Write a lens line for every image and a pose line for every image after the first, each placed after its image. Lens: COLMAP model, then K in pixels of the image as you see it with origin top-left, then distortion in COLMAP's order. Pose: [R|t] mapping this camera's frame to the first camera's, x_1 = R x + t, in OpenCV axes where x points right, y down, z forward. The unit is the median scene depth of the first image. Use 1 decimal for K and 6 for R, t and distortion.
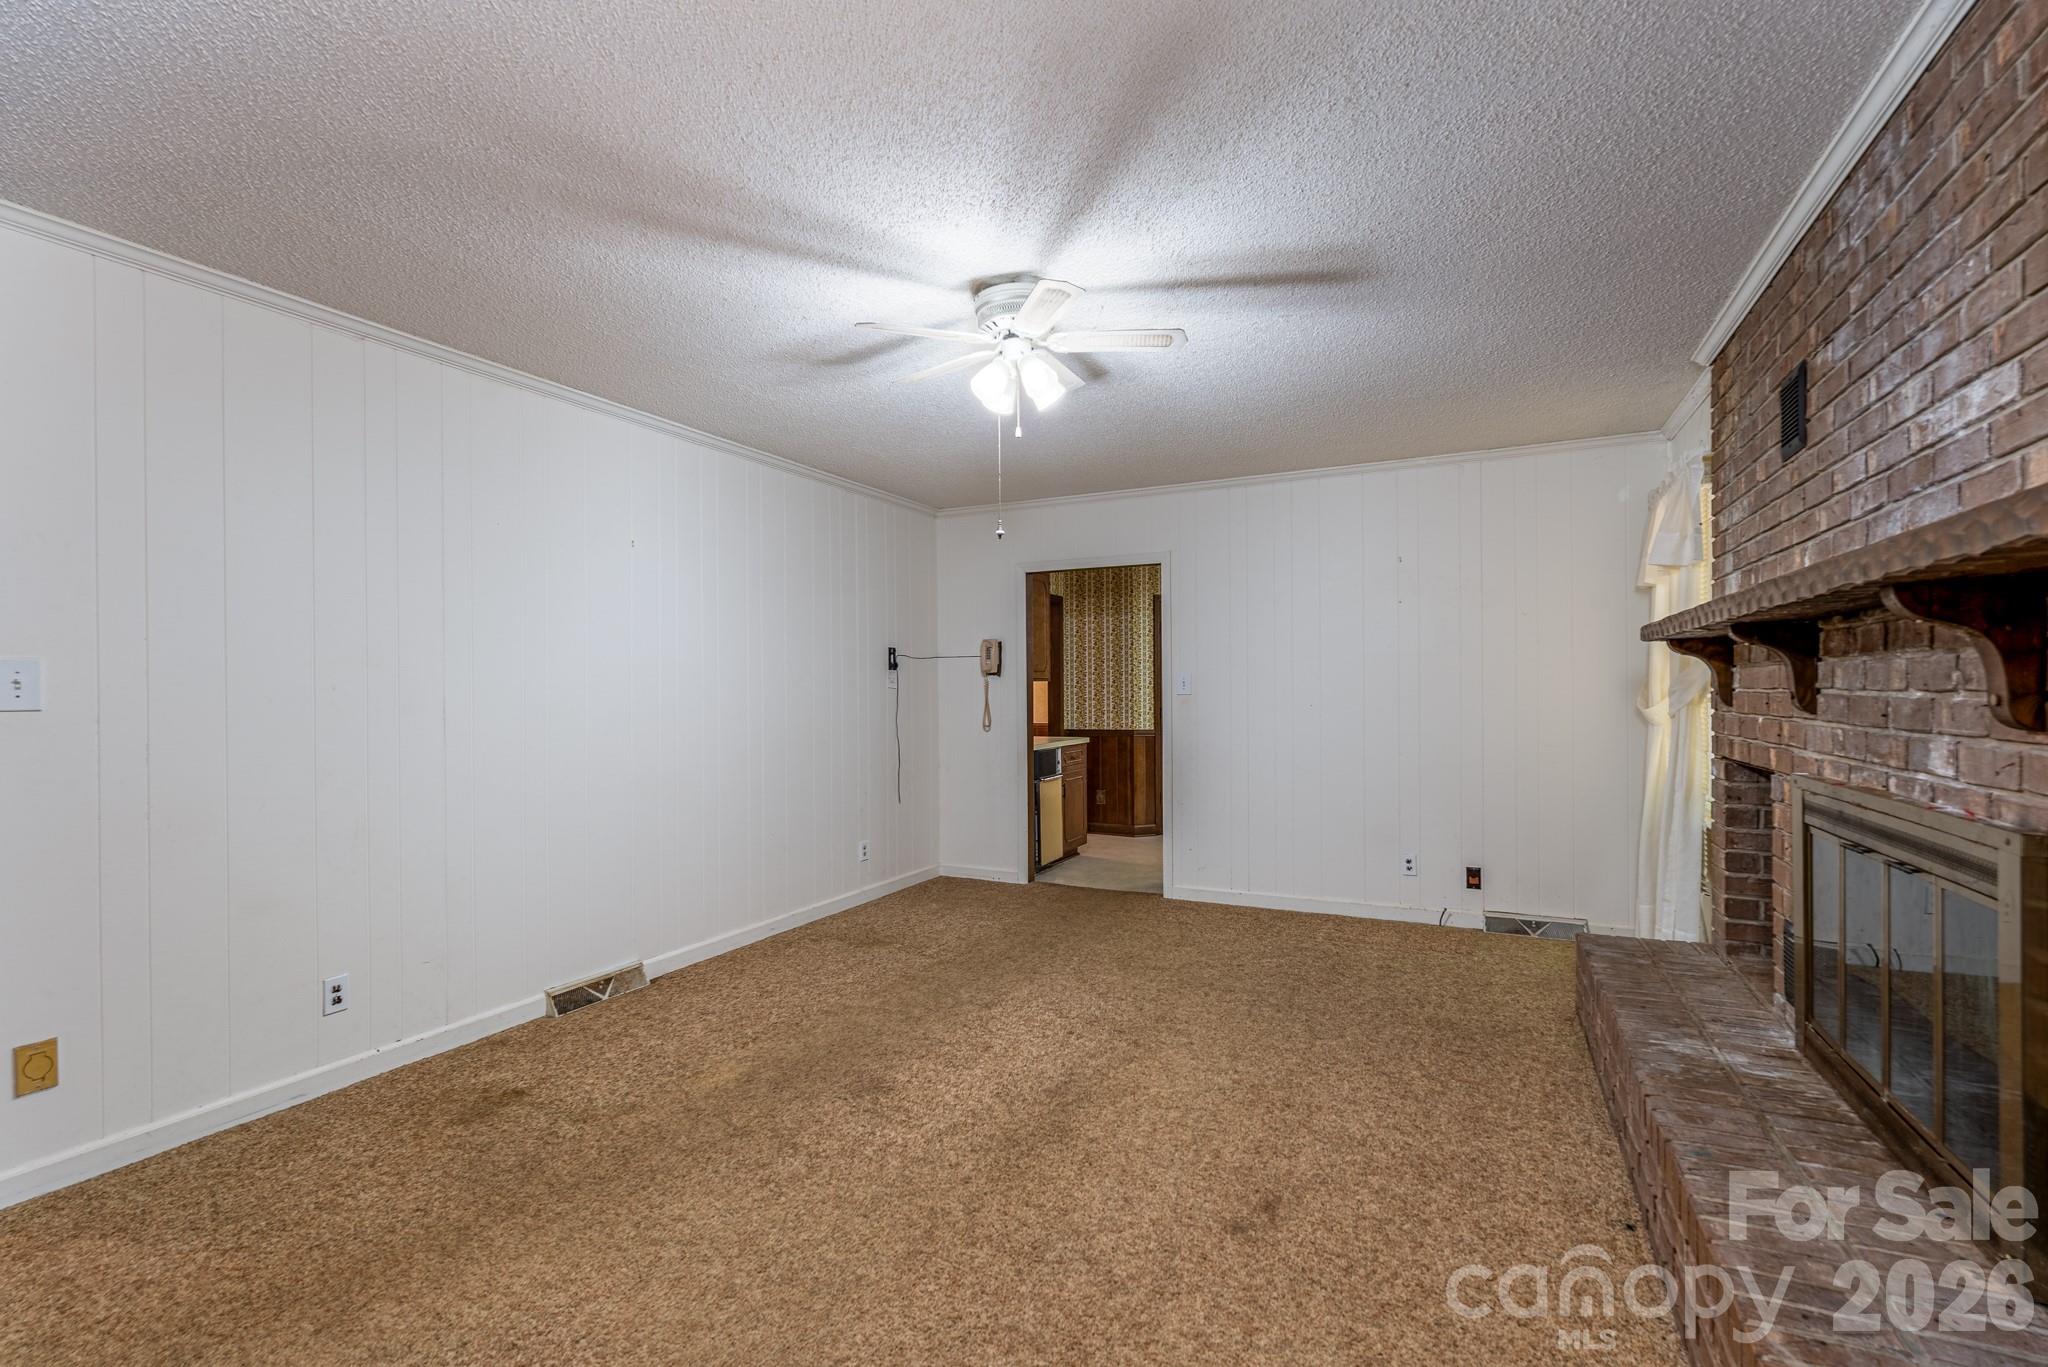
lens RADIAL K [[914.2, 0, 1011.7], [0, 914.2, 689.5], [0, 0, 1]] dist [-0.002555, -0.000613]
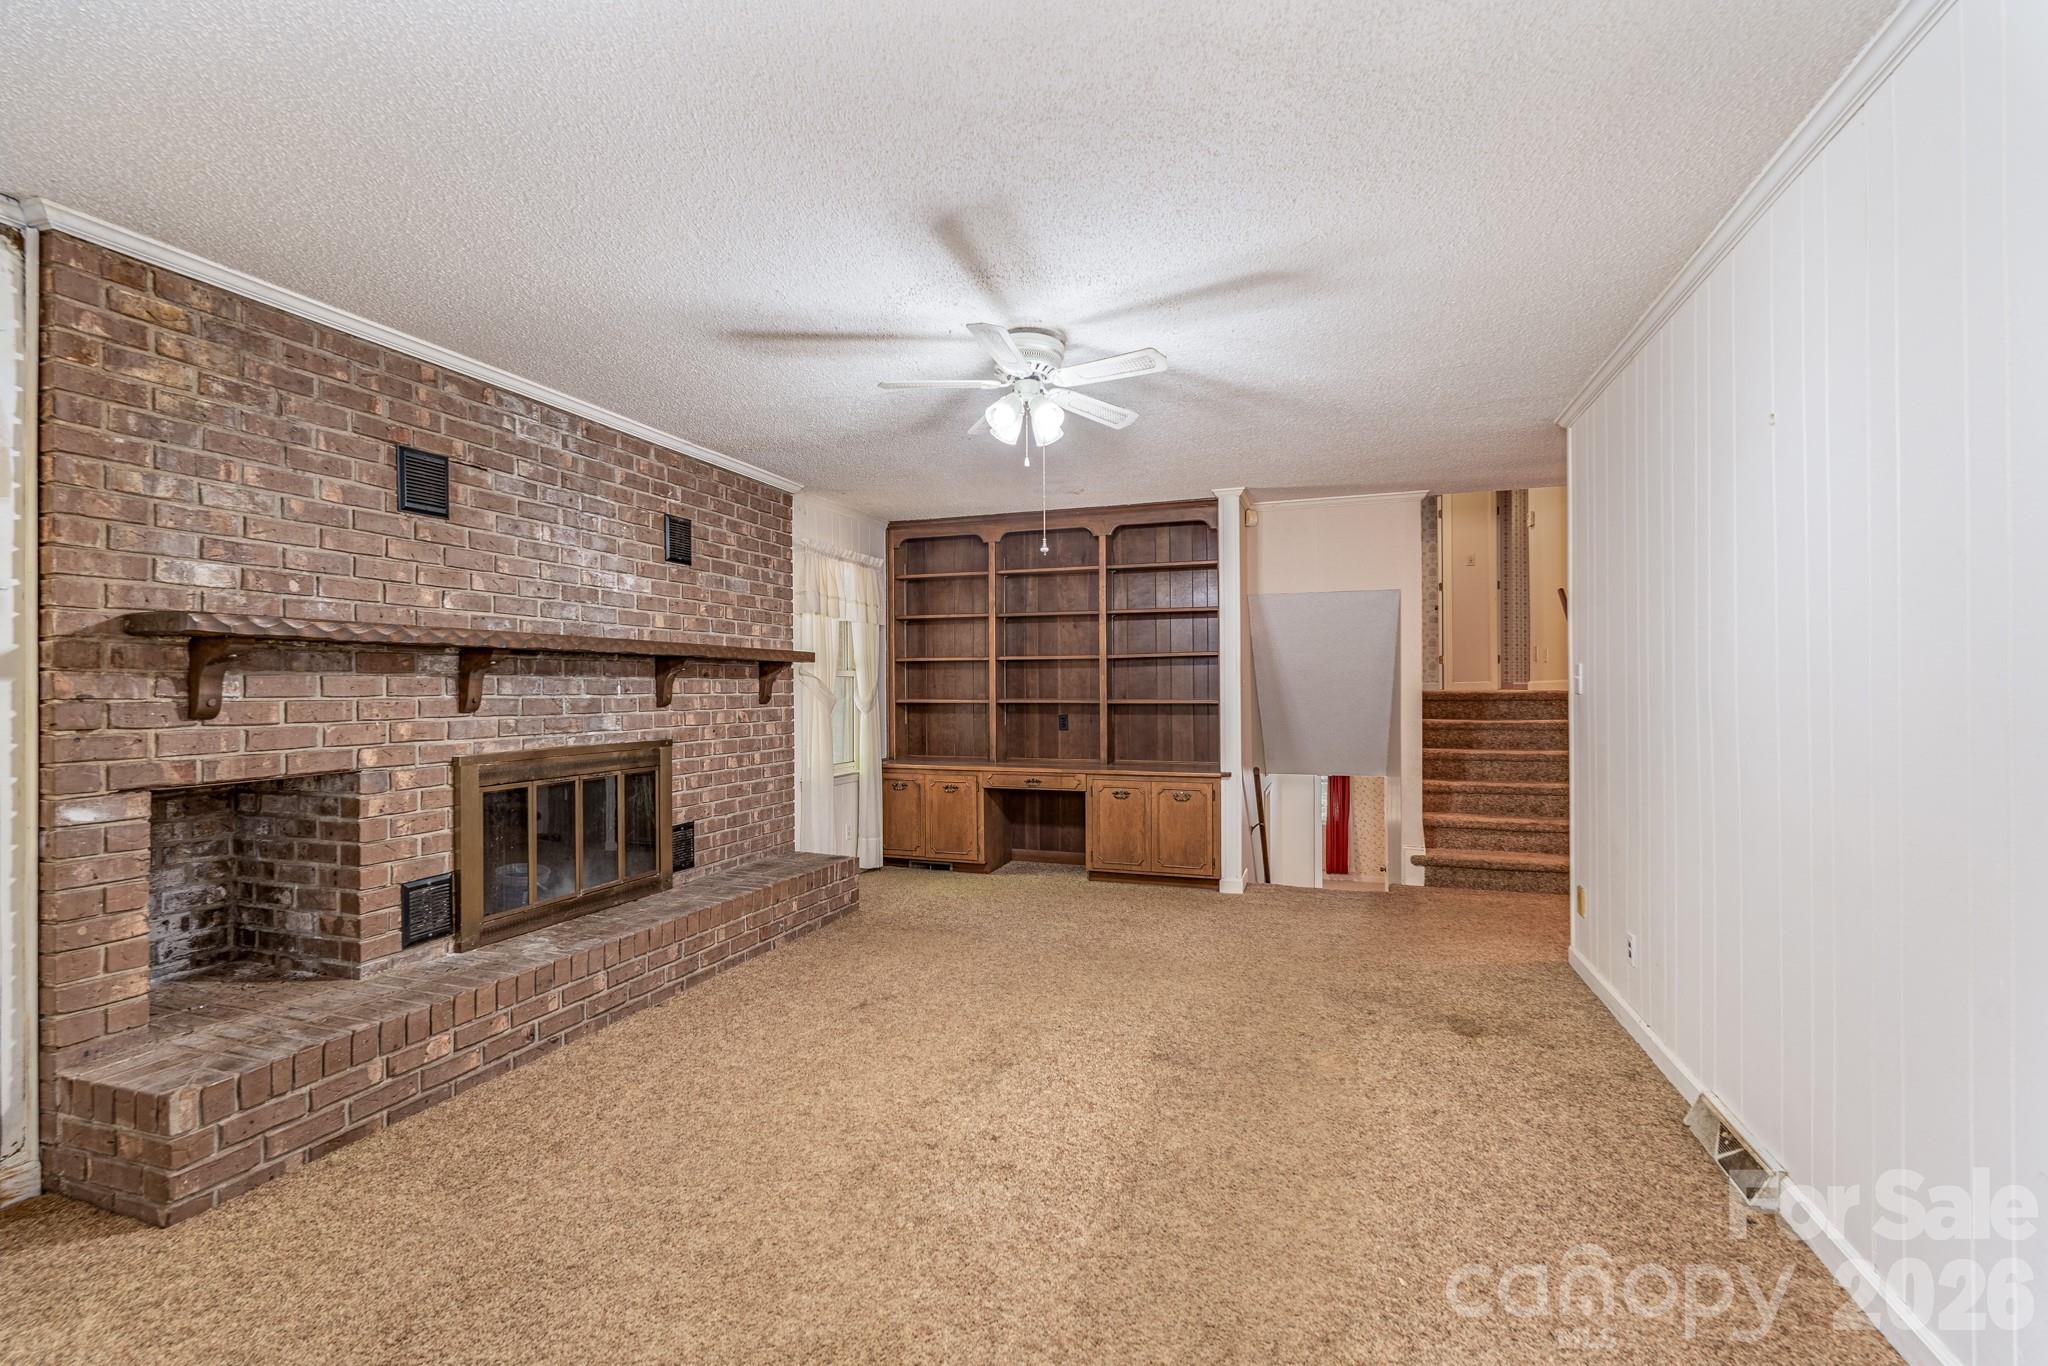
lens RADIAL K [[914.2, 0, 1020.4], [0, 914.2, 682.7], [0, 0, 1]] dist [-0.002555, -0.000613]
pose [[-0.991295, 0.011861, -0.131126, 0.154198], [0.012539, 0.999912, -0.004345, -0.002542], [0.131063, -0.005952, -0.991356, 1.960427]]
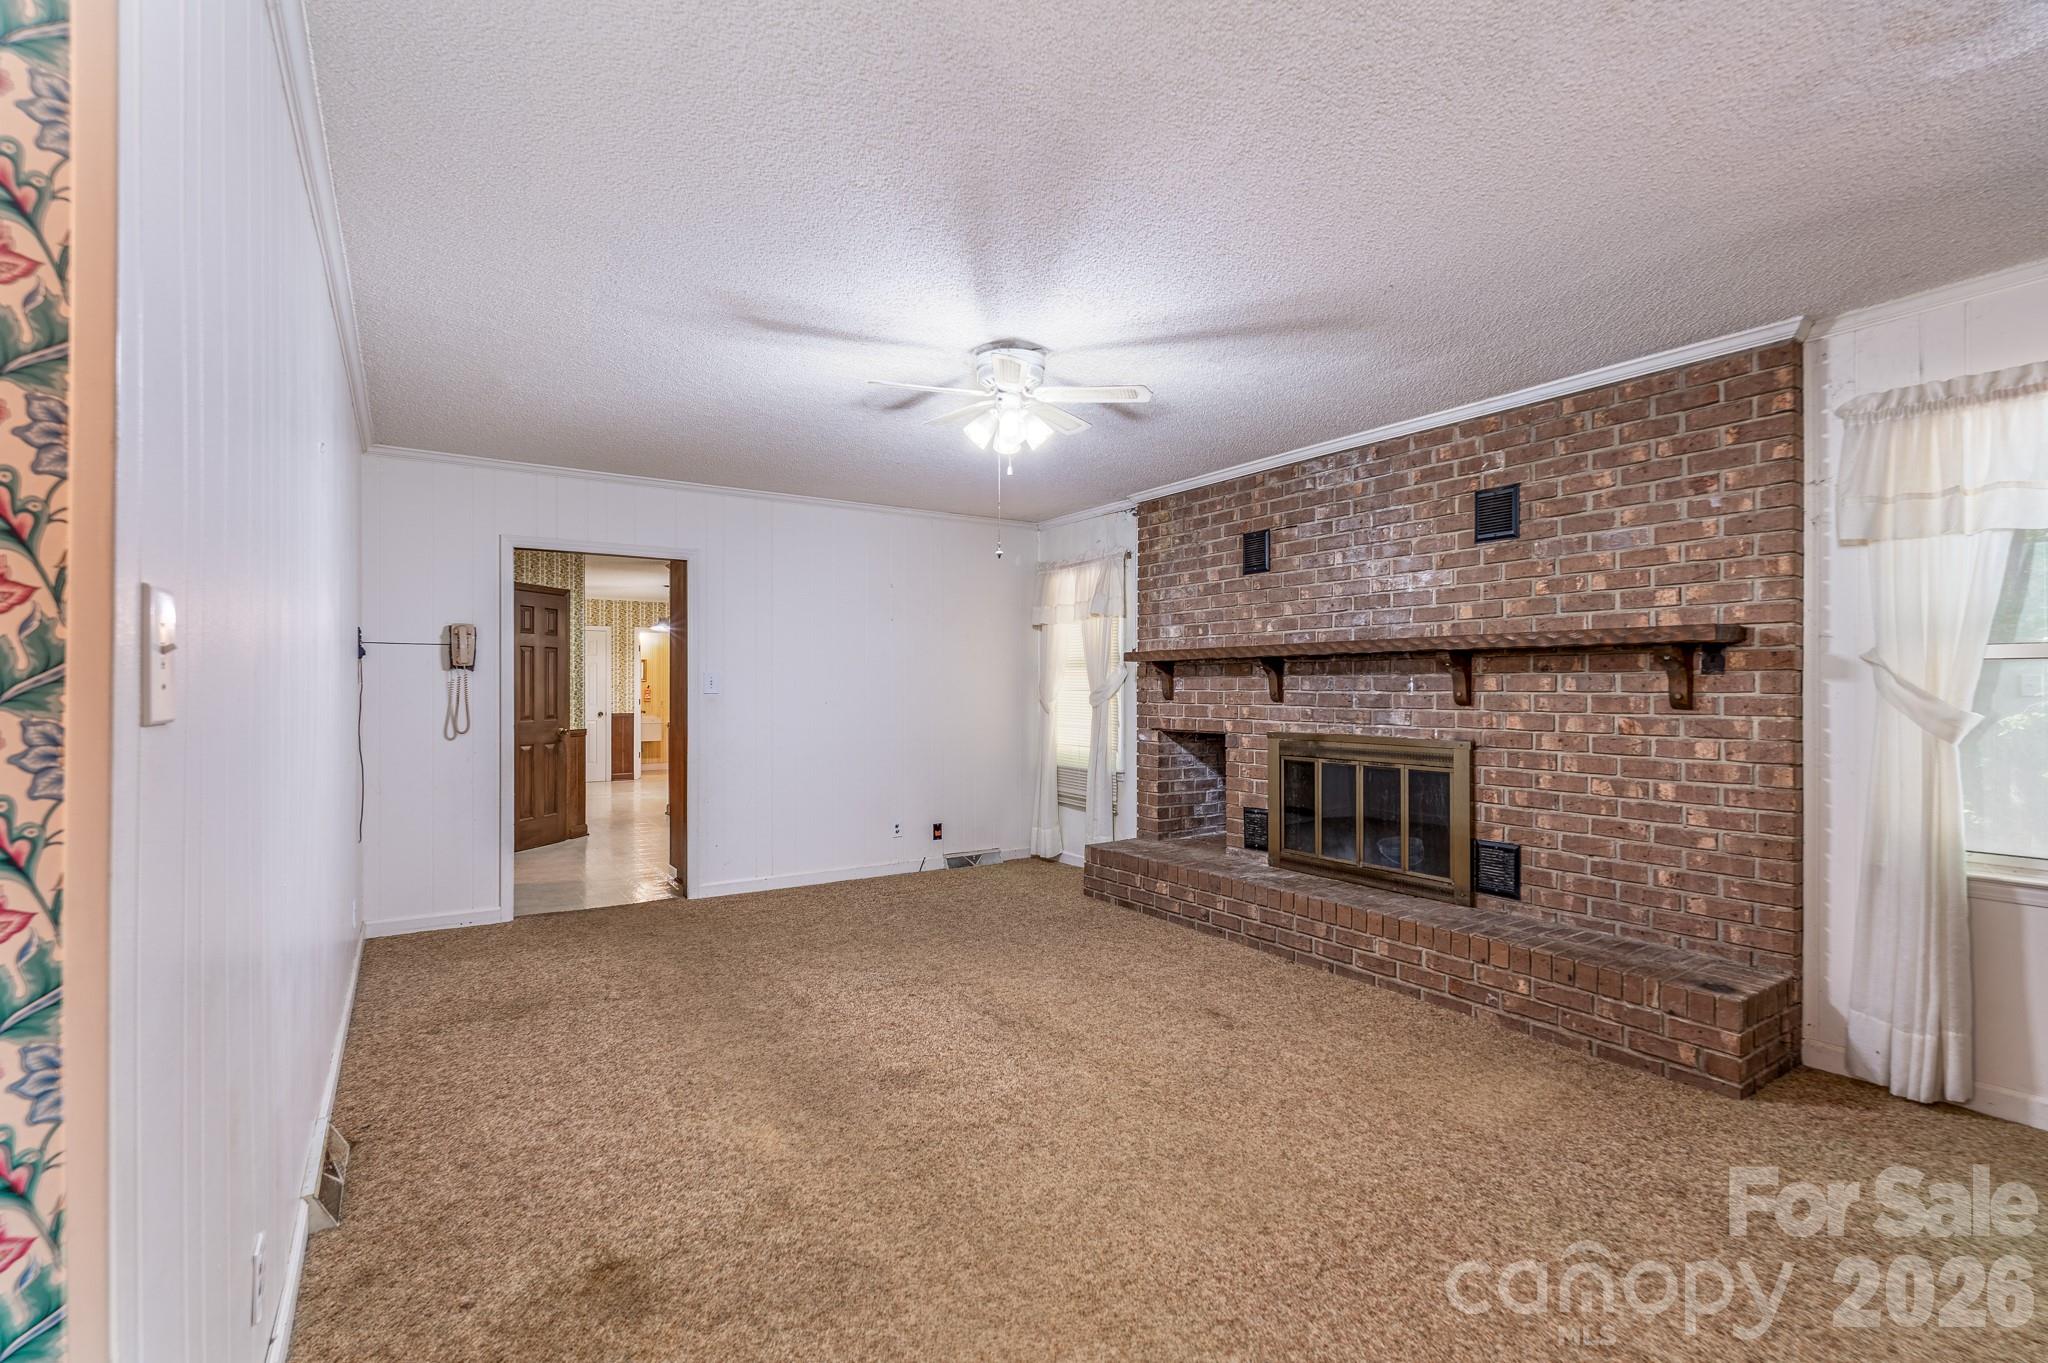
lens RADIAL K [[914.2, 0, 1013.1], [0, 914.2, 687.8], [0, 0, 1]] dist [-0.002555, -0.000613]
pose [[0.503116, 0.007060, 0.864190, -0.935706], [-0.003900, 0.999975, -0.005899, 0.006682], [-0.864210, -0.000402, 0.503131, 0.368460]]
